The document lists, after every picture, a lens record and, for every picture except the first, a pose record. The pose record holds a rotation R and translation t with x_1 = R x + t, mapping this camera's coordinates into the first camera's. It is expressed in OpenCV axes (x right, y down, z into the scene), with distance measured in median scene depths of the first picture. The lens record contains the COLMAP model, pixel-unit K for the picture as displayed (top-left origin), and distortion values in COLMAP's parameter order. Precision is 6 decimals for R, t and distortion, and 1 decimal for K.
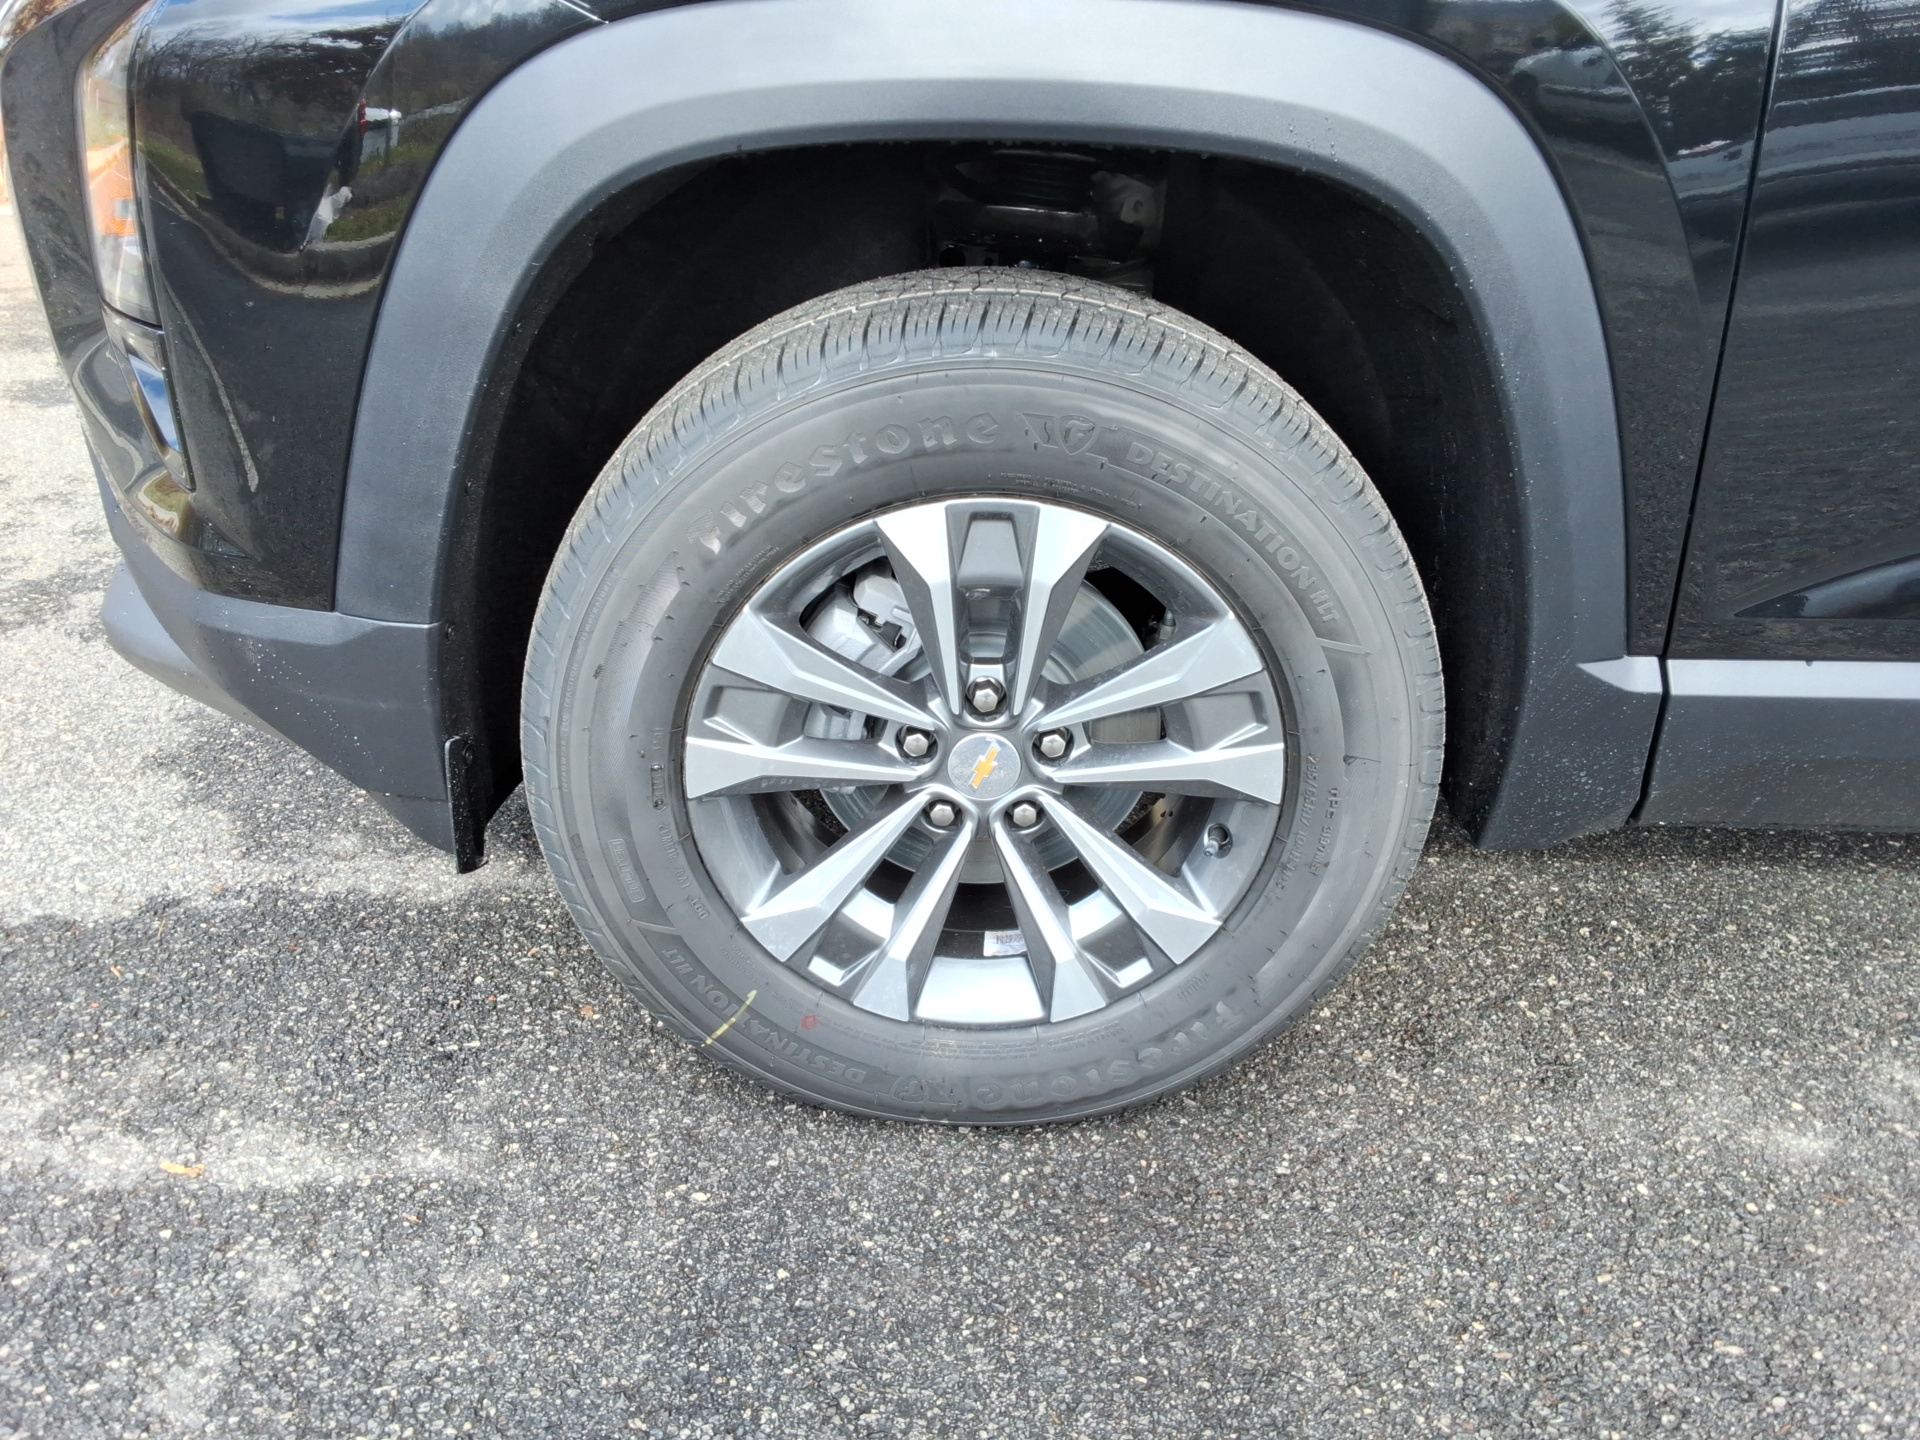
lens RADIAL K [[1538.1, 0, 975.3], [0, 1538.1, 717.2], [0, 0, 1]] dist [0.102853, -0.153482]
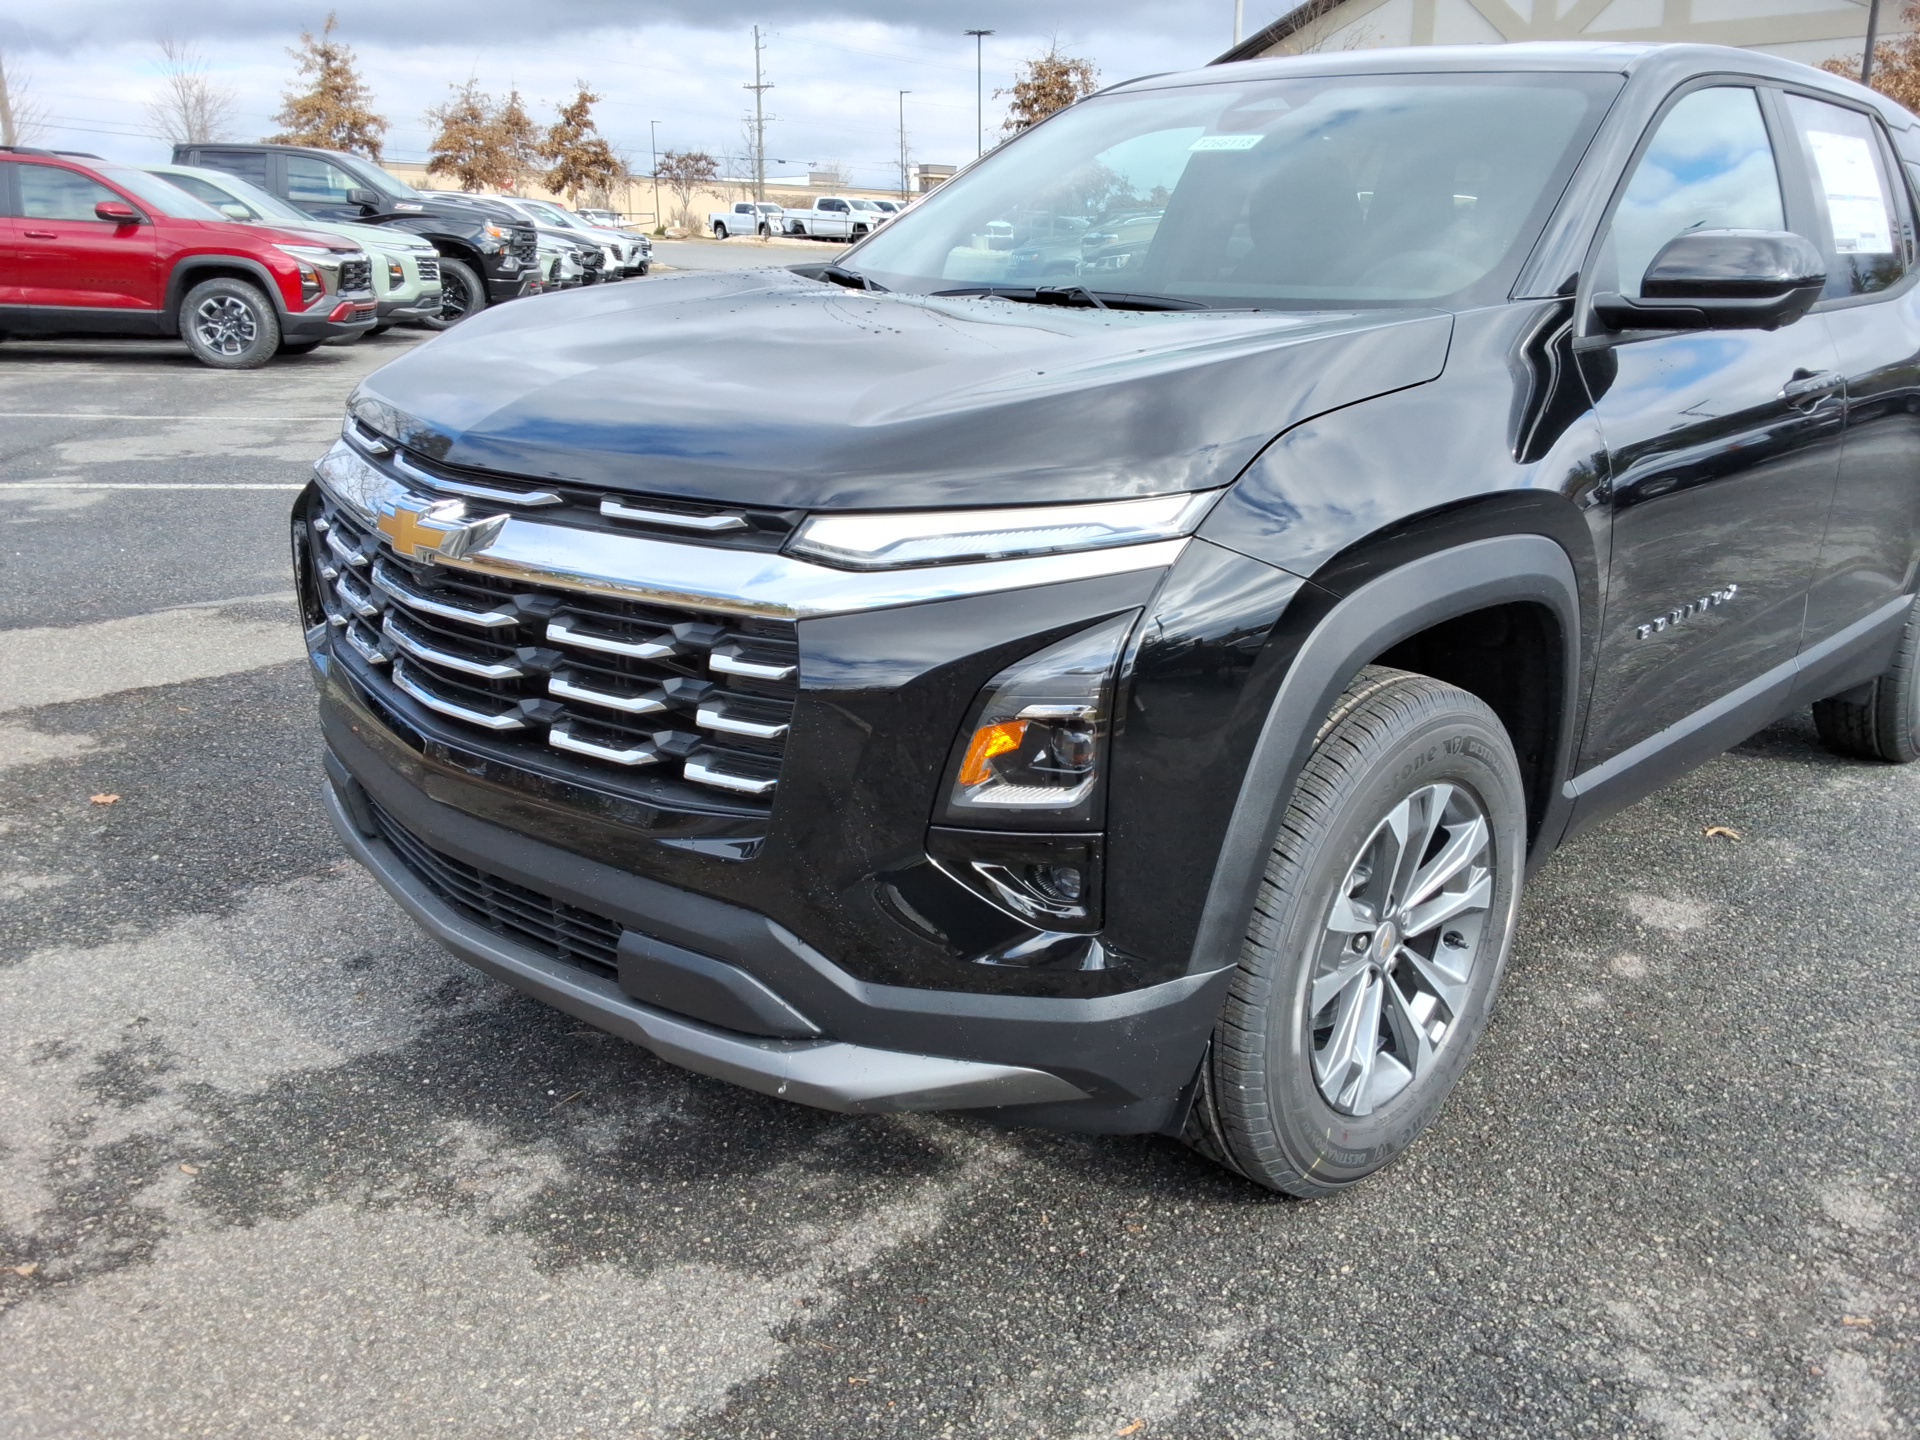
lens RADIAL K [[1538.1, 0, 990.4], [0, 1538.1, 710.0], [0, 0, 1]] dist [0.102853, -0.153482]
pose [[0.706698, -0.234783, 0.667424, -1.405095], [0.312112, 0.950038, 0.003721, -0.358652], [-0.634952, 0.205681, 0.744669, -0.062357]]
